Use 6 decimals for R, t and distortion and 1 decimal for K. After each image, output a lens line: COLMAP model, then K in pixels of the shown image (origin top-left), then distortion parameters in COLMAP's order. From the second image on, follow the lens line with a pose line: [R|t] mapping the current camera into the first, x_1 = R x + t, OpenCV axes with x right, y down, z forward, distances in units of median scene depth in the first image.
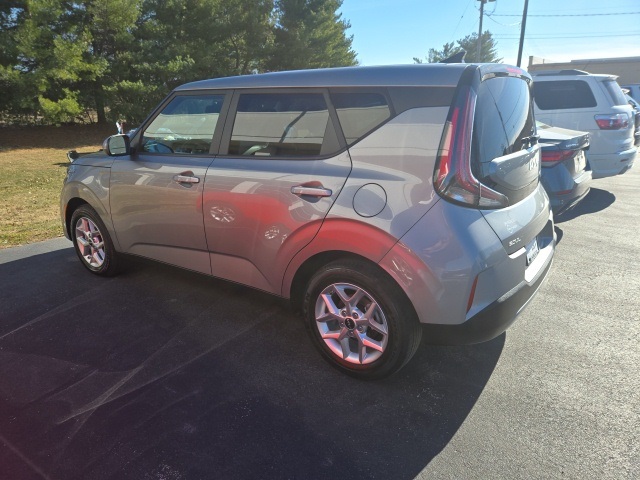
lens RADIAL K [[425.6, 0, 316.0], [0, 425.6, 239.1], [0, 0, 1]] dist [0.055237, -0.039503]
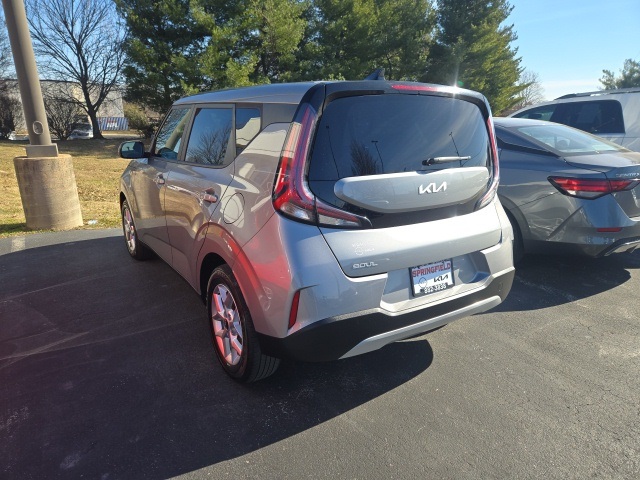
lens RADIAL K [[425.6, 0, 322.1], [0, 425.6, 240.4], [0, 0, 1]] dist [0.055237, -0.039503]
pose [[0.942170, 0.108916, -0.316944, 0.043176], [-0.118358, 0.992914, -0.010632, -0.001773], [0.313540, 0.047530, 0.948385, 0.003906]]
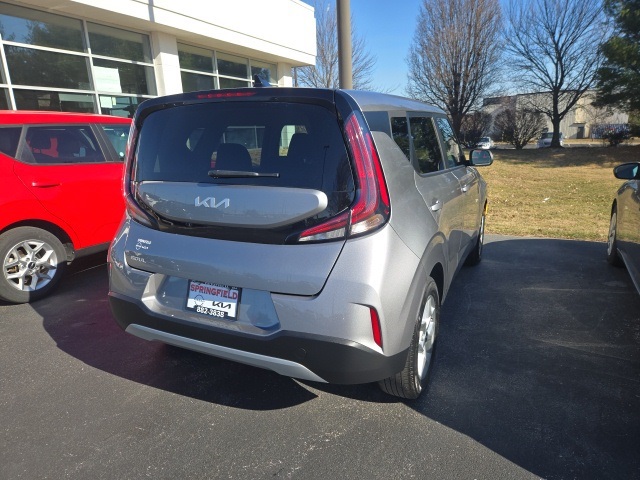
lens RADIAL K [[425.6, 0, 323.4], [0, 425.6, 245.1], [0, 0, 1]] dist [0.055237, -0.039503]
pose [[0.199551, 0.258577, -0.945155, 0.101364], [-0.276594, 0.940194, 0.198823, -0.024023], [0.940040, 0.221748, 0.259137, 0.074251]]
